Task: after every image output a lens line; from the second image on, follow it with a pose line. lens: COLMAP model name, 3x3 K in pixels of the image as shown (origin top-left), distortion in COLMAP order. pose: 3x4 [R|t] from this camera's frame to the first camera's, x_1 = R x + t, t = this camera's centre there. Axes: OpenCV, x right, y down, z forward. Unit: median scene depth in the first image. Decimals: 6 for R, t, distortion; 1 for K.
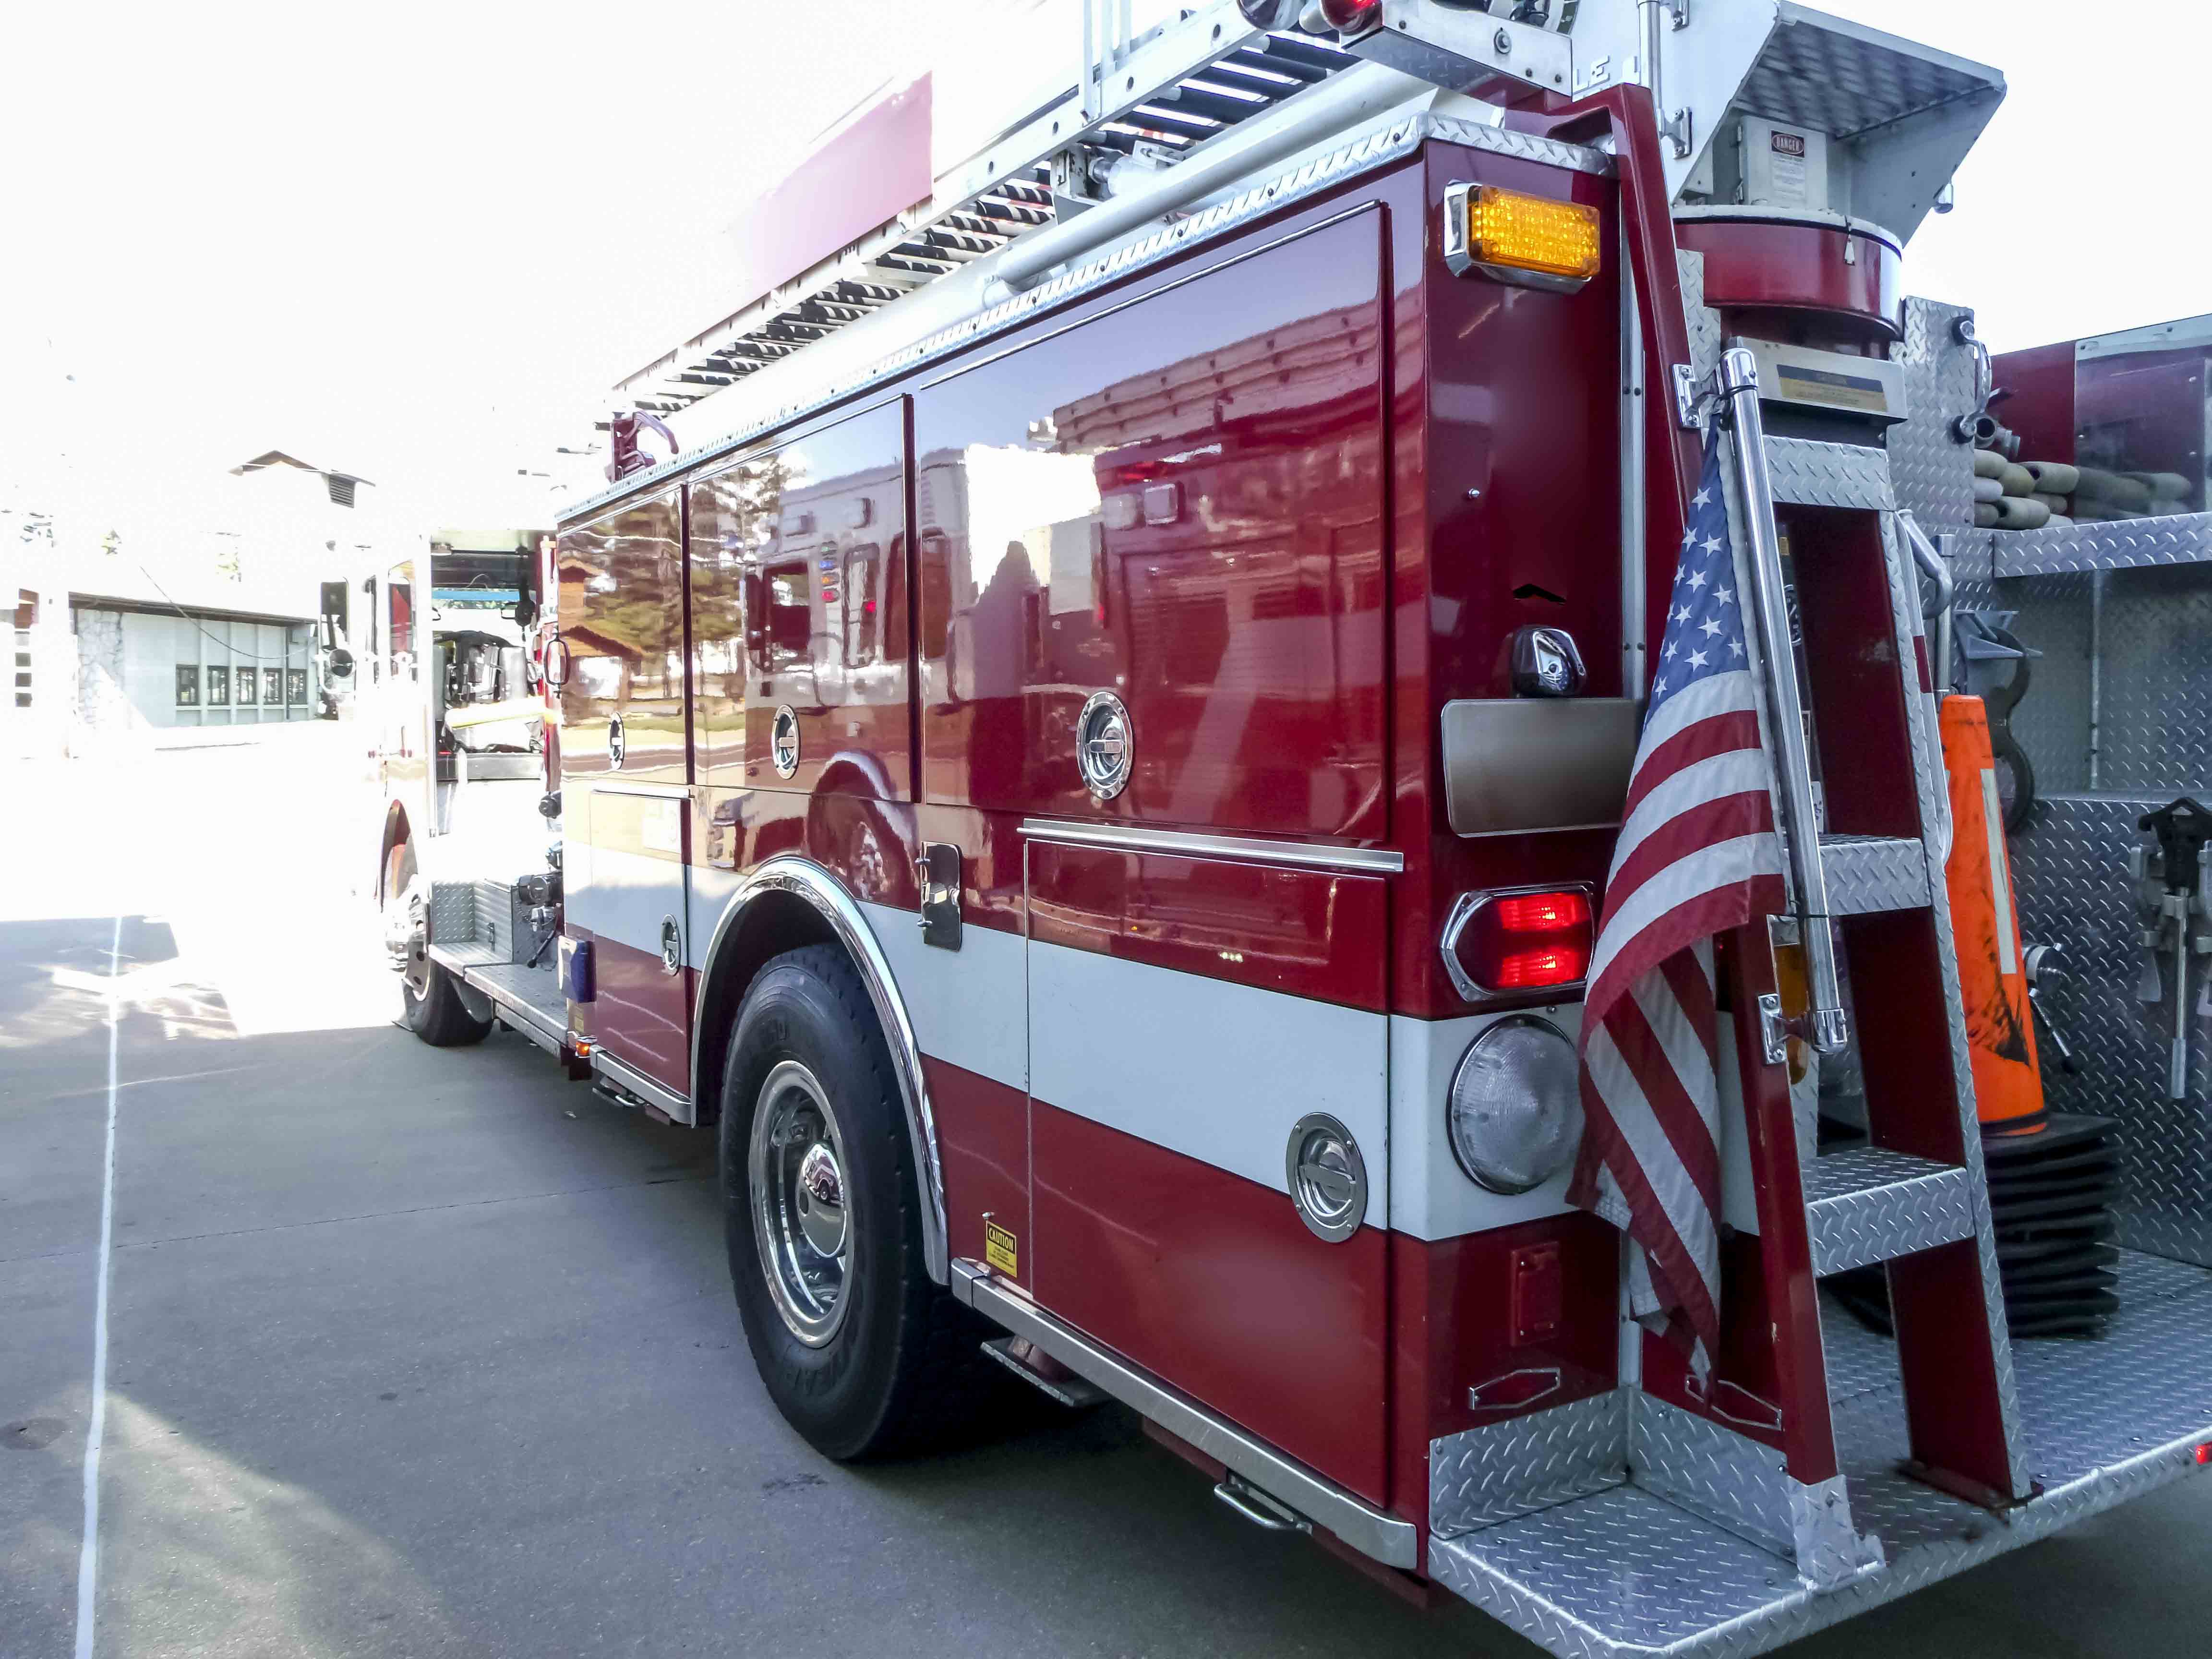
lens RADIAL K [[1755.5, 0, 1106.5], [0, 1755.5, 820.5], [0, 0, 1]] dist [-0.036290, 0.003944]
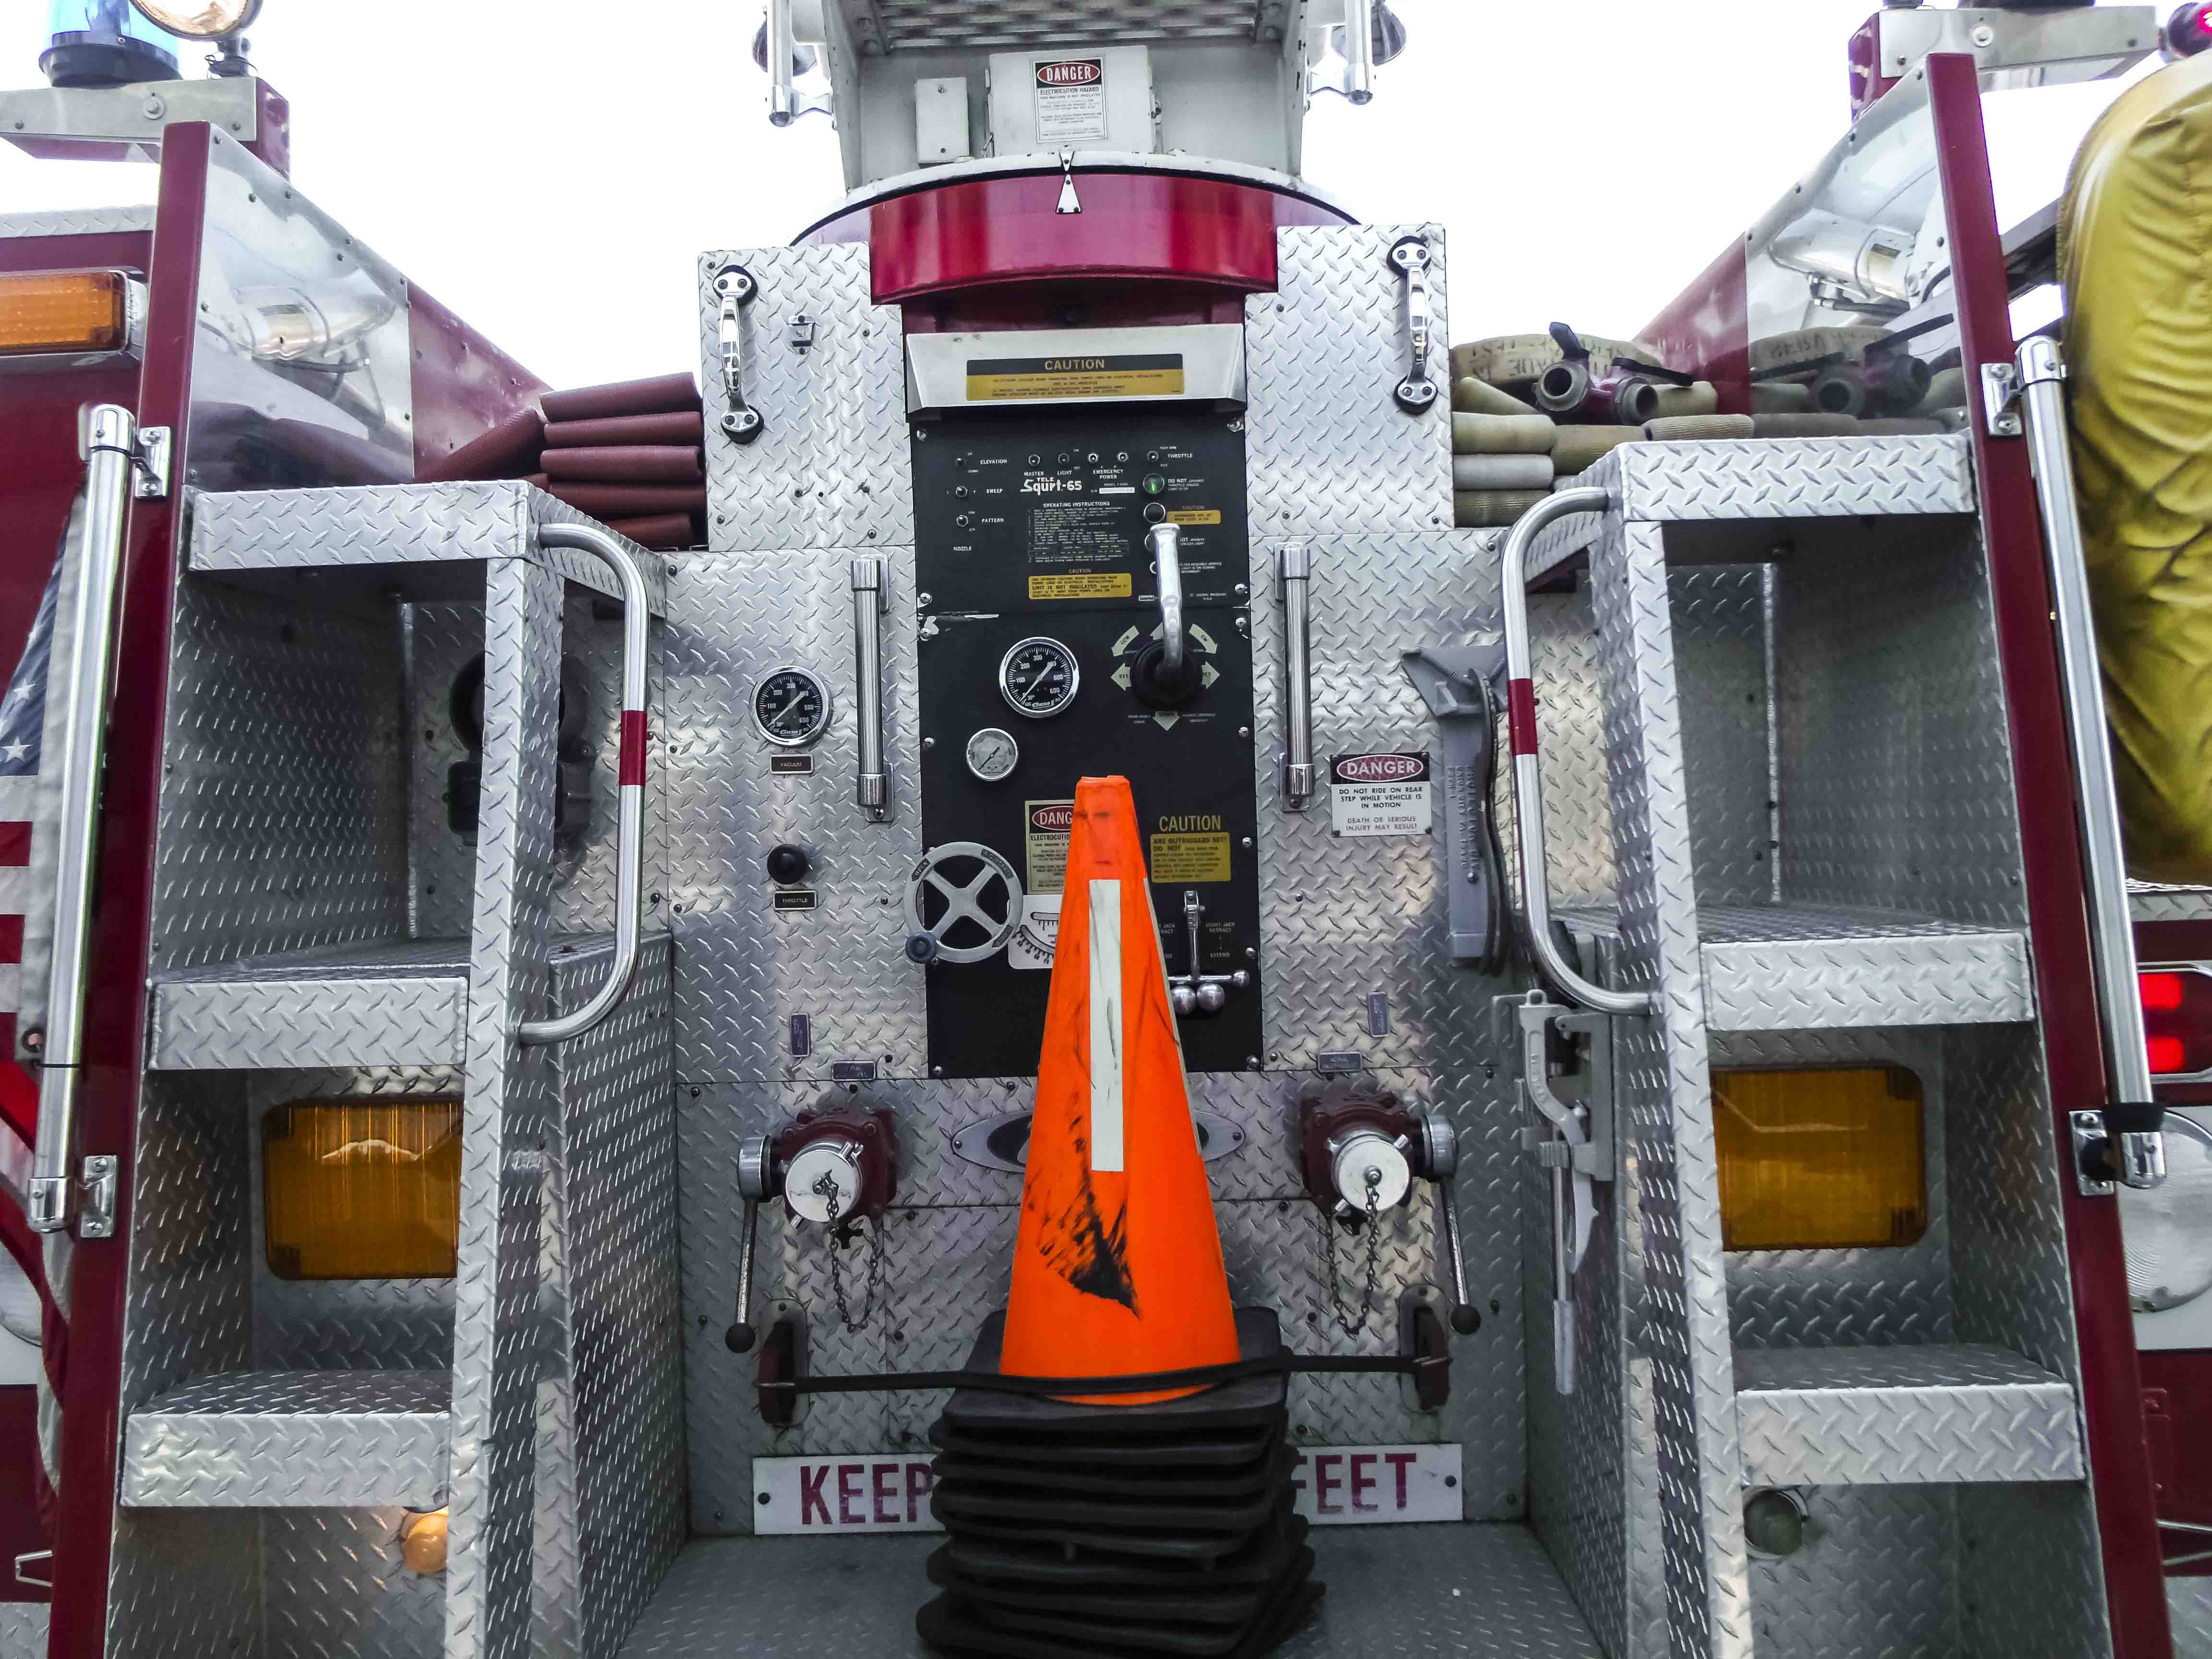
lens RADIAL K [[1755.5, 0, 1105.9], [0, 1755.5, 834.8], [0, 0, 1]] dist [-0.036290, 0.003944]
pose [[0.846396, -0.016202, -0.532308, 0.822997], [-0.008849, 0.998971, -0.044476, -0.014185], [0.532481, 0.042355, 0.845382, 0.365205]]
